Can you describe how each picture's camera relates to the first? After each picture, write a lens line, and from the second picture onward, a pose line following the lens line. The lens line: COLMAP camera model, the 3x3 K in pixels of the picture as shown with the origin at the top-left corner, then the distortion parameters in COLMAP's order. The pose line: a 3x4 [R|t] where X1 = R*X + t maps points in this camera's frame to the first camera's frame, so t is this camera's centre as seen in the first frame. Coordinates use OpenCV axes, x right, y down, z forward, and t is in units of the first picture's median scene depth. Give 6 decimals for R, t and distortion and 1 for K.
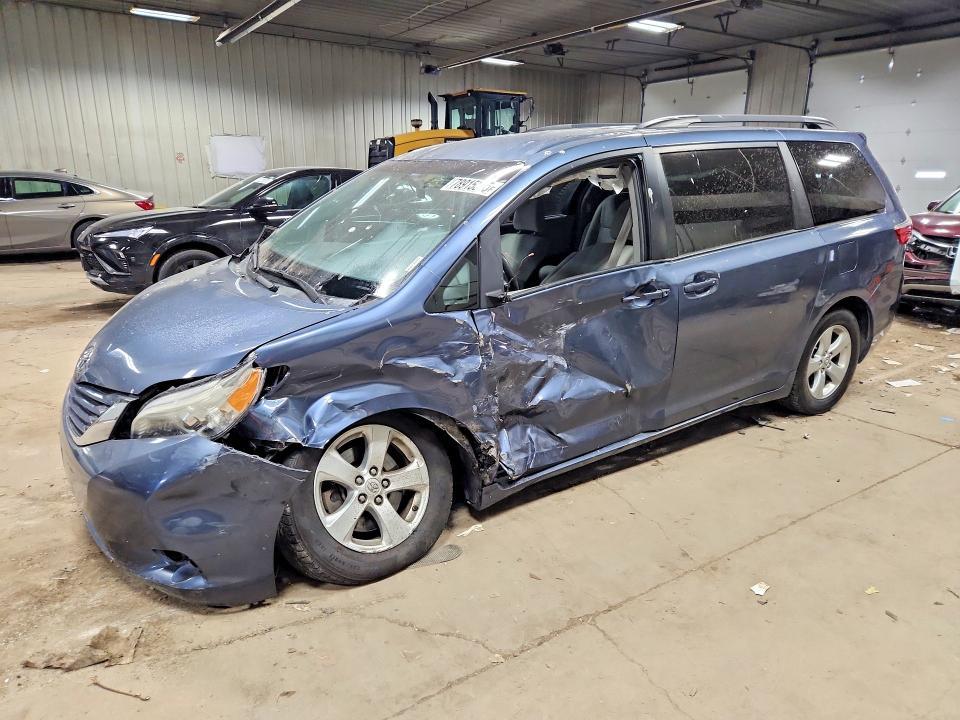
lens RADIAL K [[634.2, 0, 488.3], [0, 634.2, 357.3], [0, 0, 1]] dist [0.077060, -0.059731]
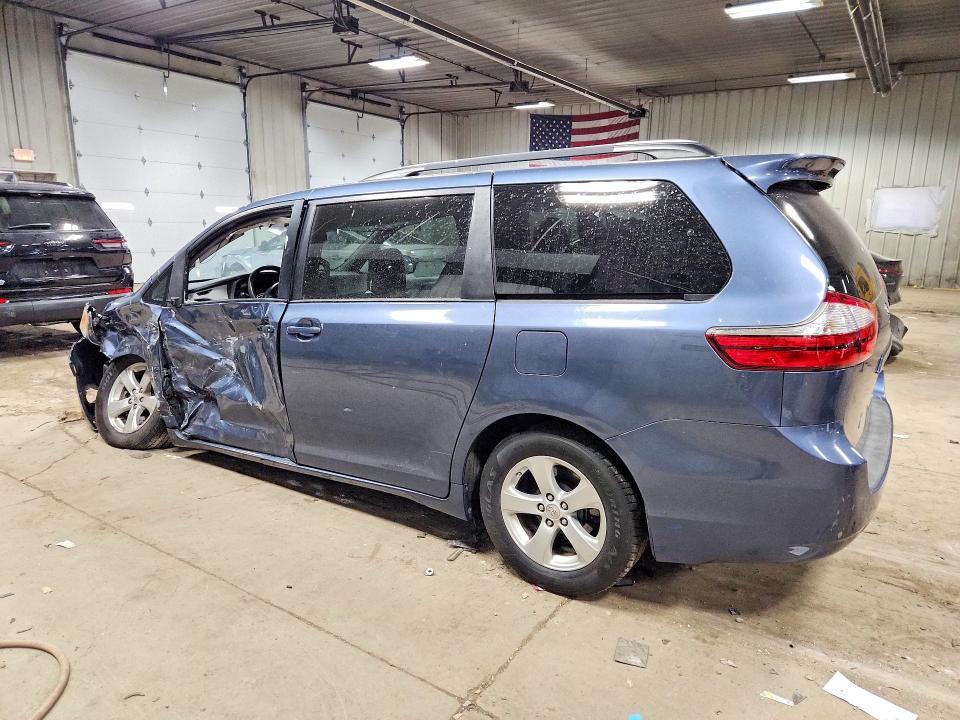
lens RADIAL K [[634.2, 0, 488.3], [0, 634.2, 357.3], [0, 0, 1]] dist [0.077060, -0.059731]
pose [[0.397960, 0.187697, -0.897997, 1.251655], [-0.261420, 0.961465, 0.085111, -0.215086], [0.879368, 0.200884, 0.431692, 0.763832]]
